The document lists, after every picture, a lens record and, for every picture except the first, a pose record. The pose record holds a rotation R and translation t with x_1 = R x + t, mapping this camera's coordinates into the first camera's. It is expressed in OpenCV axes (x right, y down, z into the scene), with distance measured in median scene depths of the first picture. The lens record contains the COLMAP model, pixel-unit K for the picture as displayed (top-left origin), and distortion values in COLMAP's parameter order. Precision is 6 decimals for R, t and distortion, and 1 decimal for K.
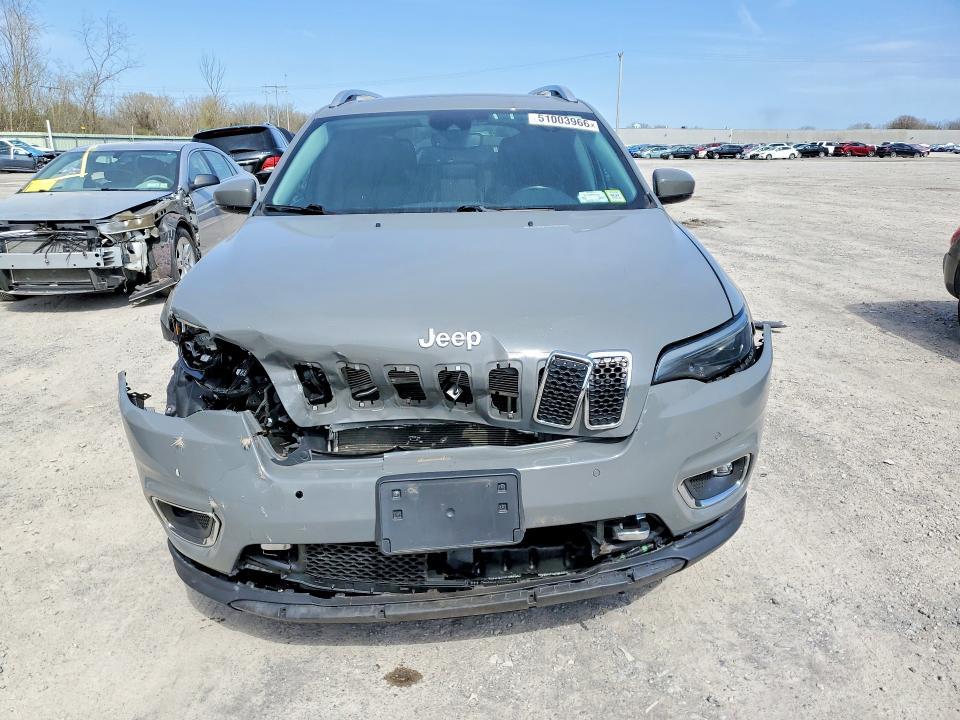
lens RADIAL K [[755.1, 0, 480.8], [0, 755.1, 356.0], [0, 0, 1]] dist [0.014244, -0.002097]
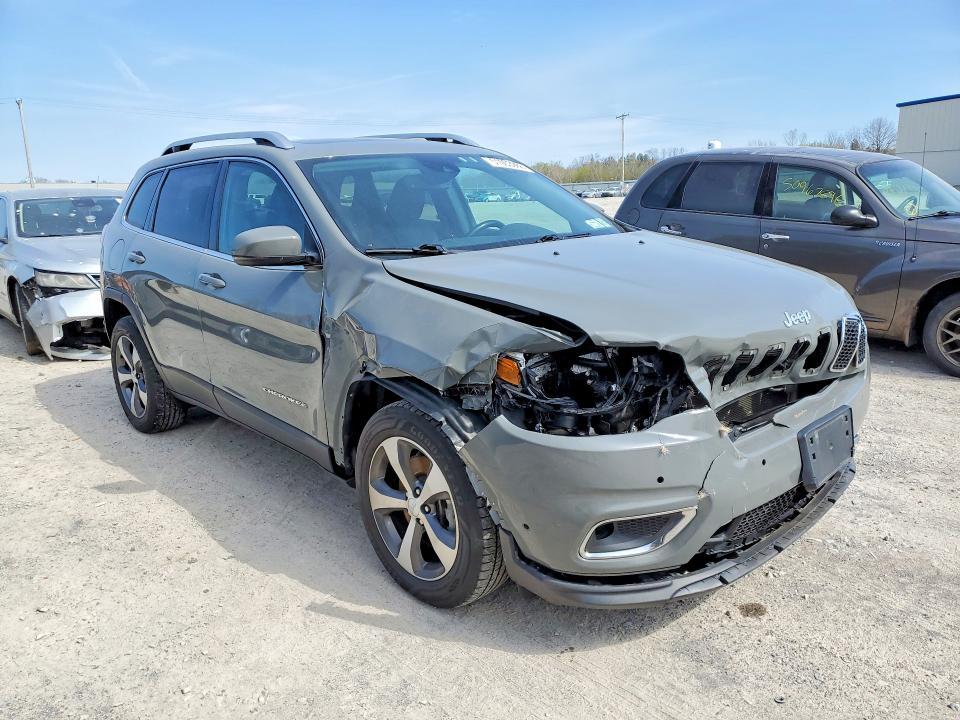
lens RADIAL K [[755.1, 0, 481.5], [0, 755.1, 363.7], [0, 0, 1]] dist [0.014244, -0.002097]
pose [[0.751019, -0.164081, 0.639569, -1.005962], [0.200429, 0.979578, 0.015954, -0.059887], [-0.629126, 0.116206, 0.768568, 0.262840]]
